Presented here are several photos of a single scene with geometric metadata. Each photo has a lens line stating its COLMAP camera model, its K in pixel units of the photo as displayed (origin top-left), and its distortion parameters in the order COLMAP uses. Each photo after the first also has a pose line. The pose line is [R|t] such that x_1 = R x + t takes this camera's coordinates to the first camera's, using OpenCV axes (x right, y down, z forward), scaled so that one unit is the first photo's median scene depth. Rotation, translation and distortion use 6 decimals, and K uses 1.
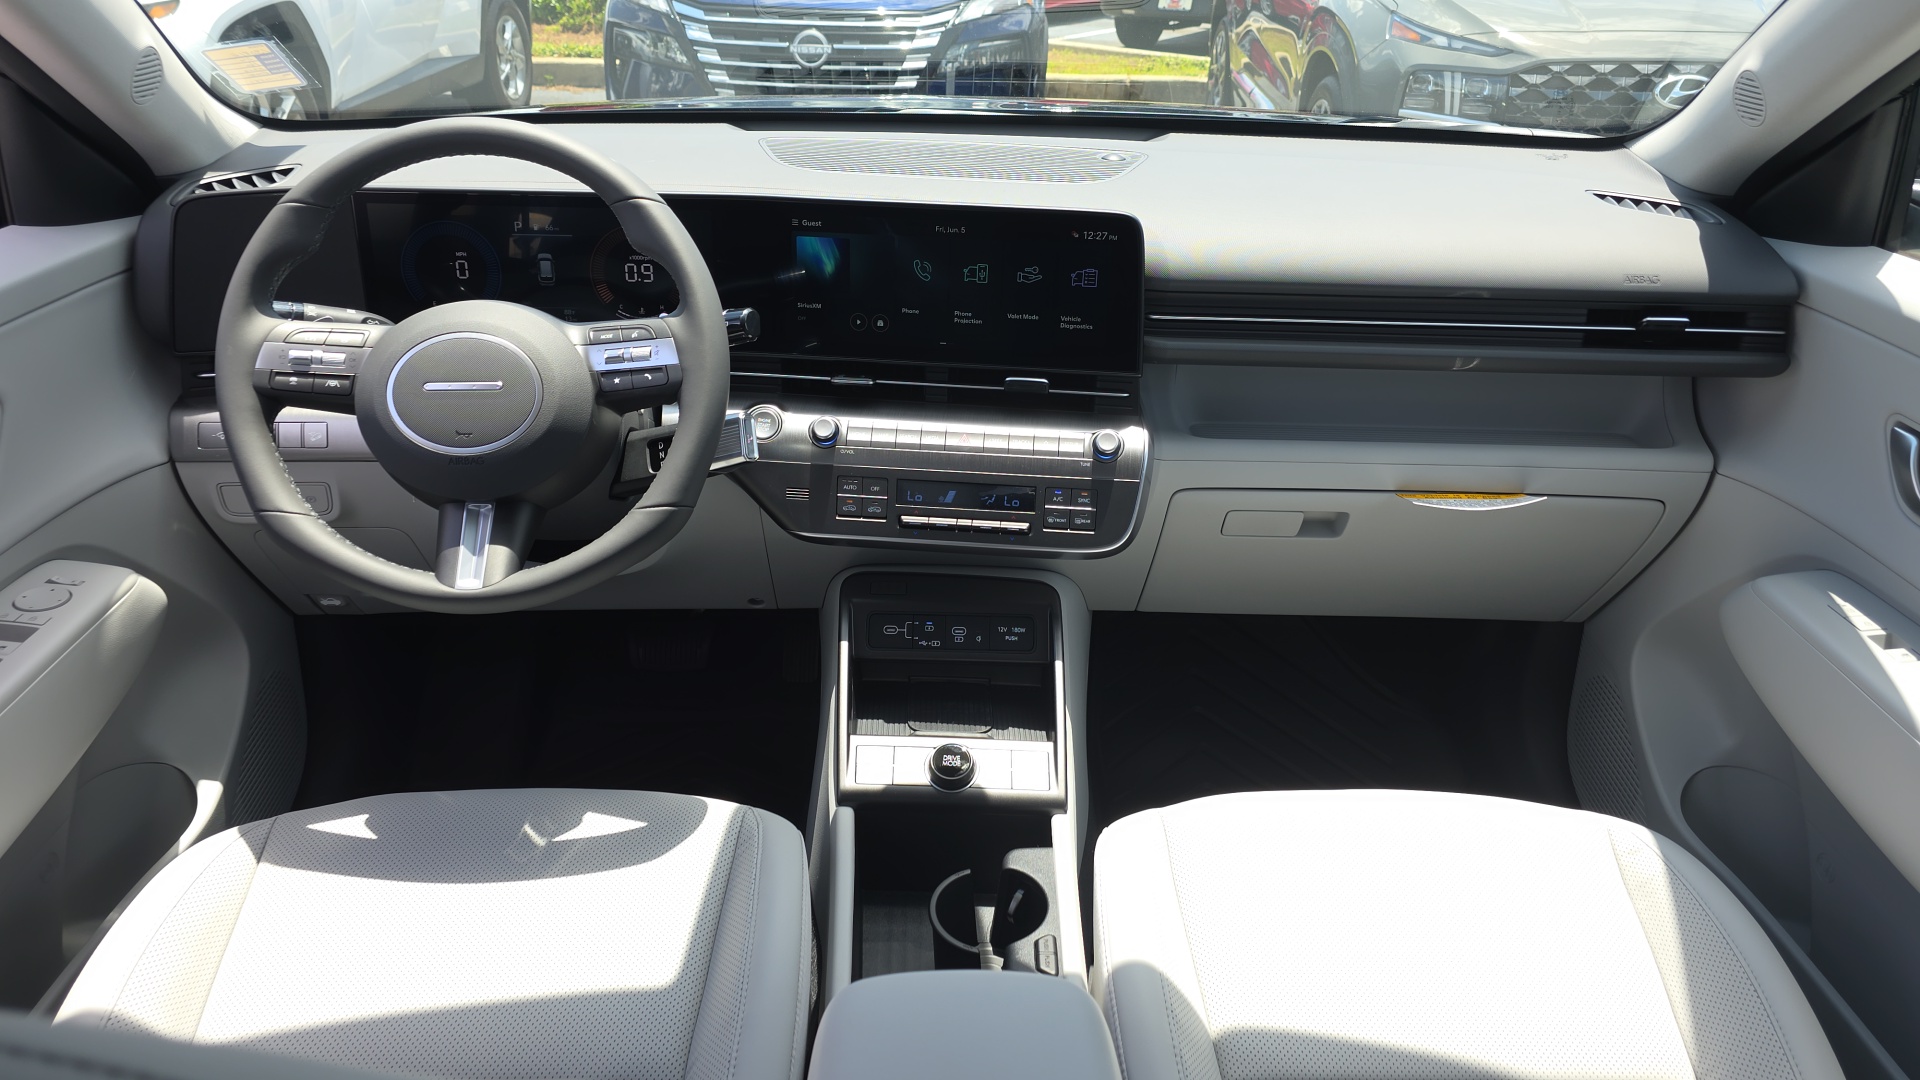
lens RADIAL K [[1299.8, 0, 955.3], [0, 1299.8, 546.2], [0, 0, 1]] dist [0.057551, -0.062046]
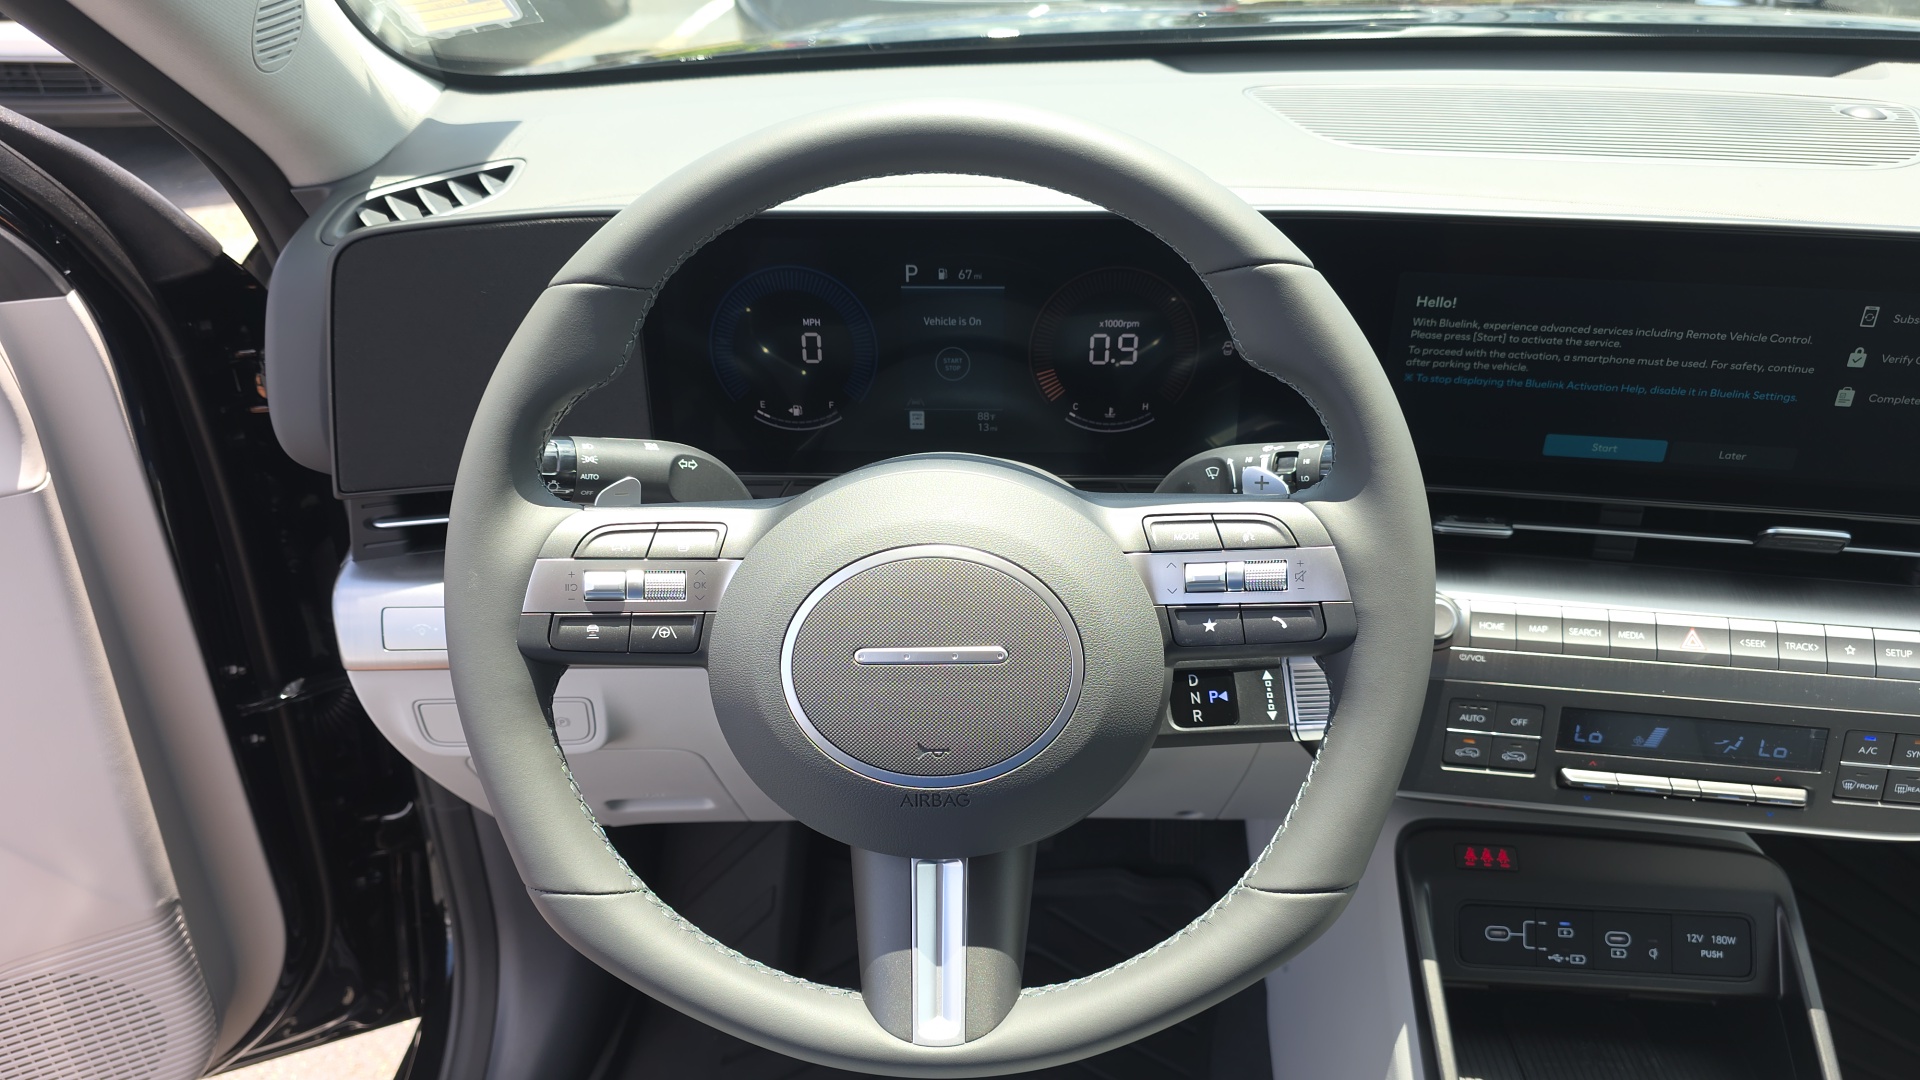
lens RADIAL K [[1299.8, 0, 953.0], [0, 1299.8, 556.7], [0, 0, 1]] dist [0.057551, -0.062046]
pose [[0.998395, 0.003768, -0.056508, -0.279979], [0.000645, 0.996964, 0.077860, -0.163010], [0.056630, -0.077771, 0.995362, 0.421141]]
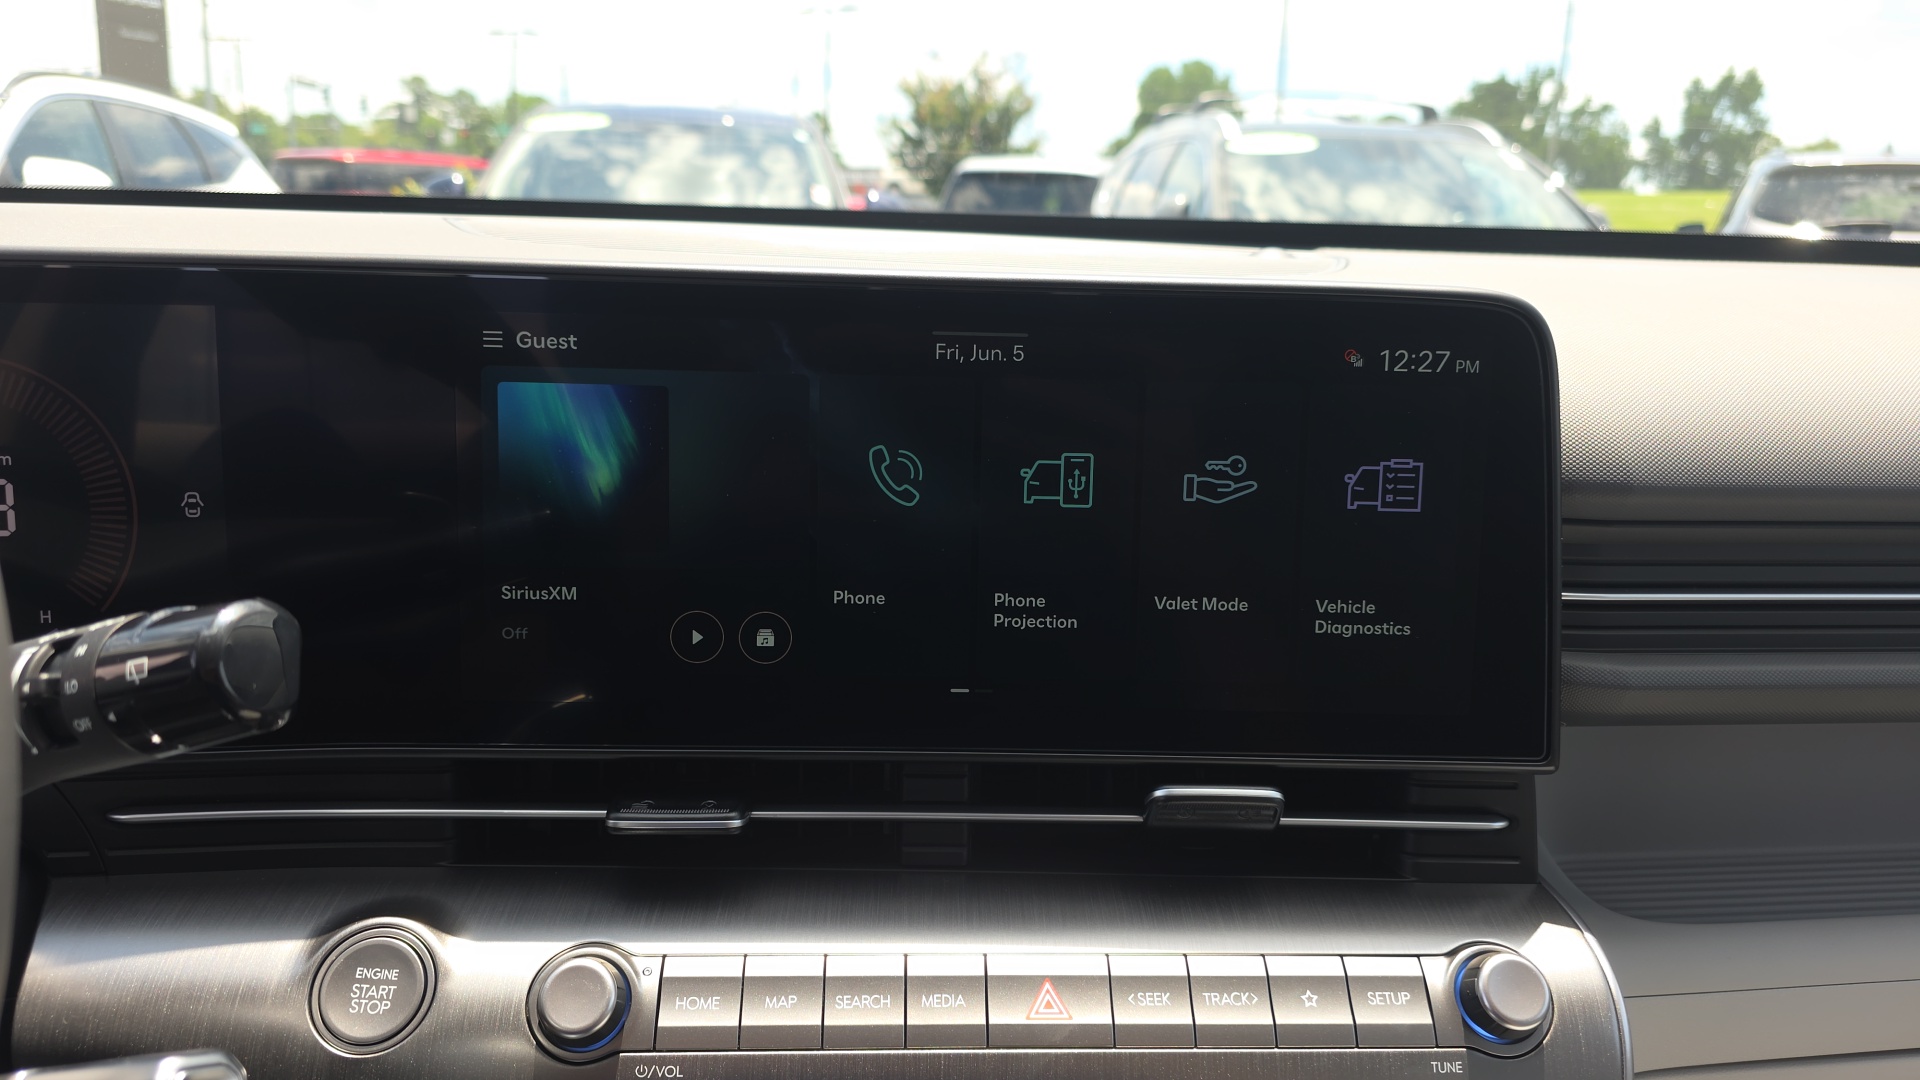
lens RADIAL K [[1299.8, 0, 948.5], [0, 1299.8, 530.8], [0, 0, 1]] dist [0.057551, -0.062046]
pose [[0.990735, -0.023046, 0.133841, -0.055414], [0.054786, 0.969572, -0.238596, -0.117953], [-0.124270, 0.243718, 0.961852, 0.678892]]
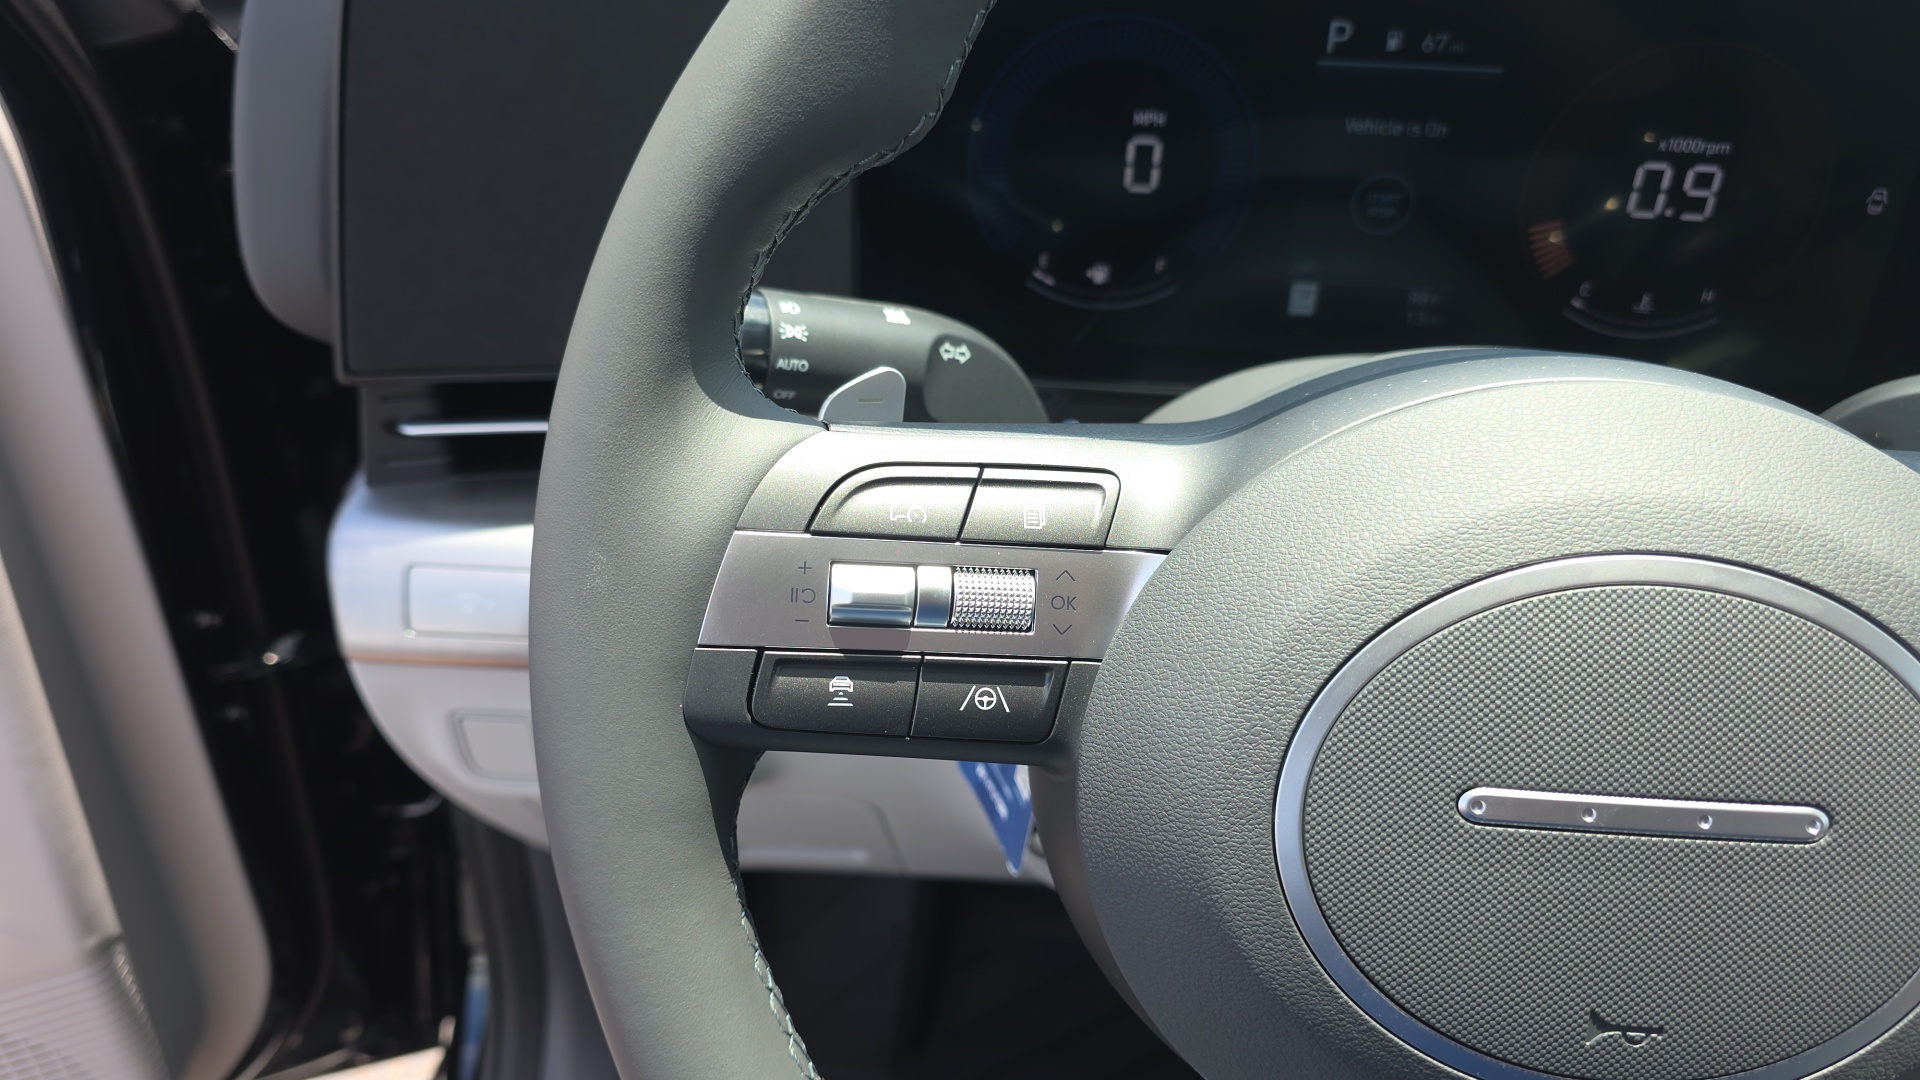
lens RADIAL K [[1347.2, 0, 947.1], [0, 1347.2, 555.1], [0, 0, 1]] dist [0.002222, -0.005193]
pose [[0.994190, 0.063404, -0.086982, -0.388785], [-0.051564, 0.989883, 0.132183, -0.154096], [0.094483, -0.126930, 0.987402, 0.638196]]
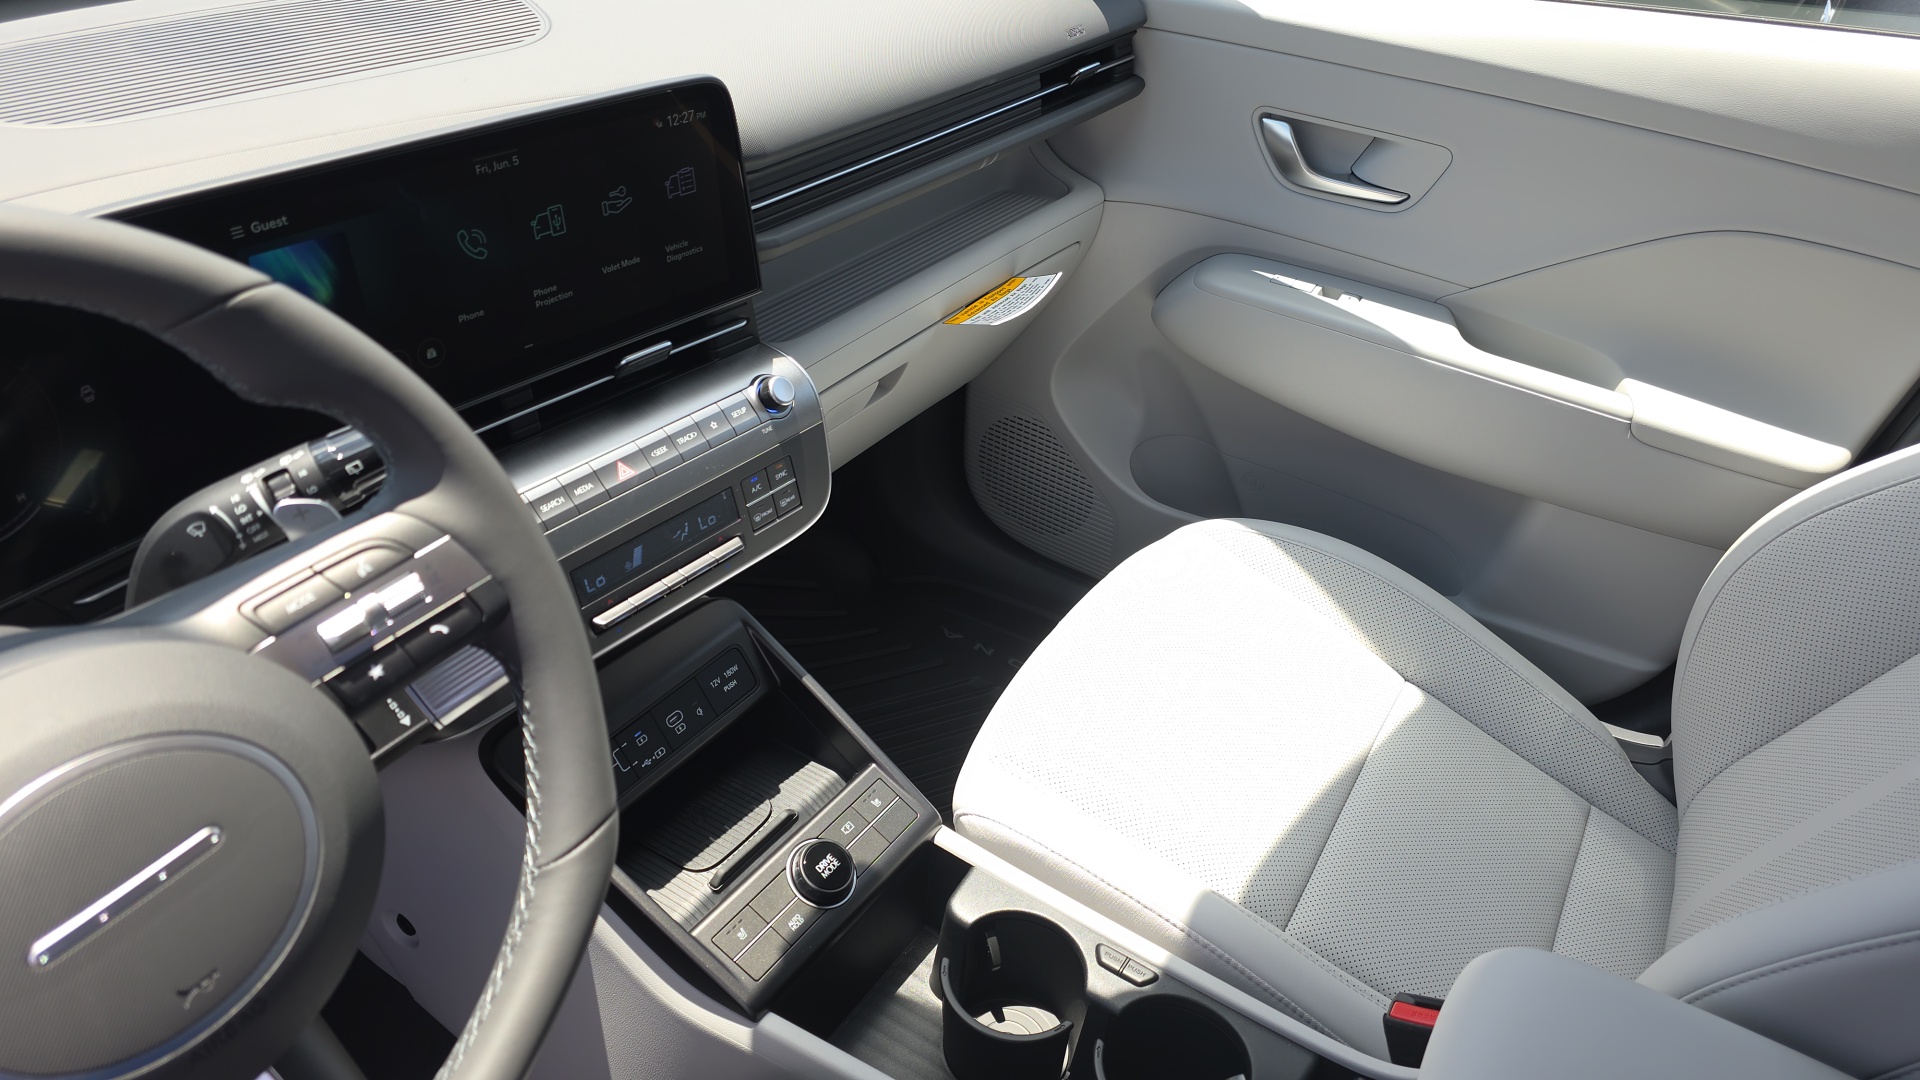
lens RADIAL K [[1299.8, 0, 957.3], [0, 1299.8, 539.4], [0, 0, 1]] dist [0.057551, -0.062046]
pose [[0.532377, -0.468122, 0.705291, -0.388145], [0.329931, 0.882036, 0.336390, -0.218913], [-0.779564, 0.053611, 0.624024, 0.456574]]
